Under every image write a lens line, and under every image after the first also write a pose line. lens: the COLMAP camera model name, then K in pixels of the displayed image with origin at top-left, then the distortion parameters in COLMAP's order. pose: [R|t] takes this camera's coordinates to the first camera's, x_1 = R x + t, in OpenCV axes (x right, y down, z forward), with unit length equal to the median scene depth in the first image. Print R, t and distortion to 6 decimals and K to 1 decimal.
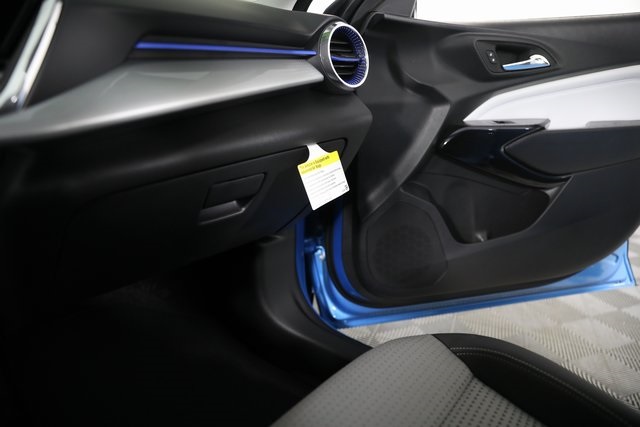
lens RADIAL K [[432.7, 0, 320.9], [0, 432.7, 216.6], [0, 0, 1]] dist [-0.103320, 0.062945]
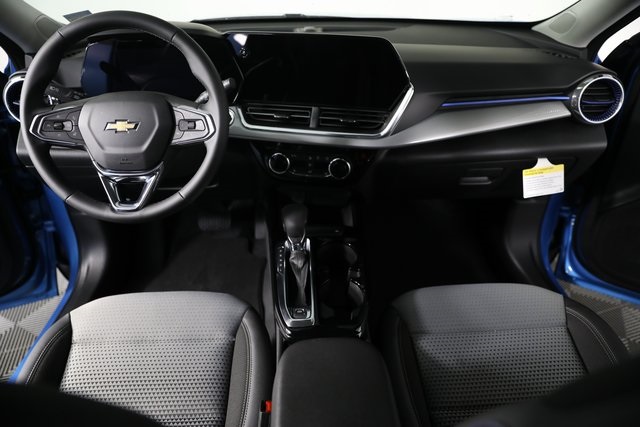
lens RADIAL K [[432.7, 0, 317.9], [0, 432.7, 214.7], [0, 0, 1]] dist [-0.103320, 0.062945]
pose [[0.670425, 0.373354, -0.641200, 0.345140], [-0.212703, 0.924615, 0.315982, -0.200292], [0.710836, -0.075458, 0.699299, -0.476942]]
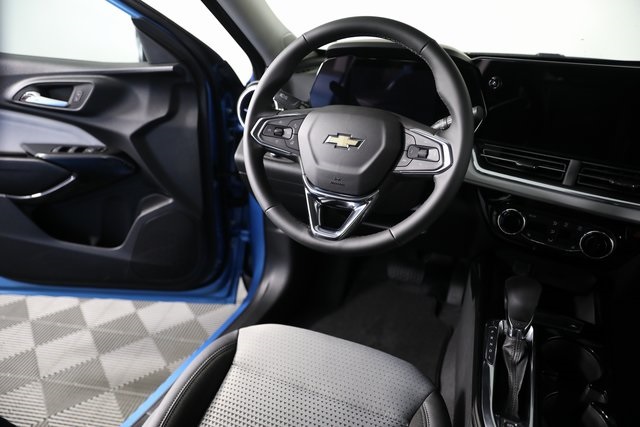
lens RADIAL K [[432.7, 0, 317.4], [0, 432.7, 213.6], [0, 0, 1]] dist [-0.103320, 0.062945]
pose [[0.261361, 0.389335, -0.883238, 0.182694], [-0.290350, 0.904375, 0.312734, -0.125754], [0.920536, 0.174712, 0.349411, -0.434740]]
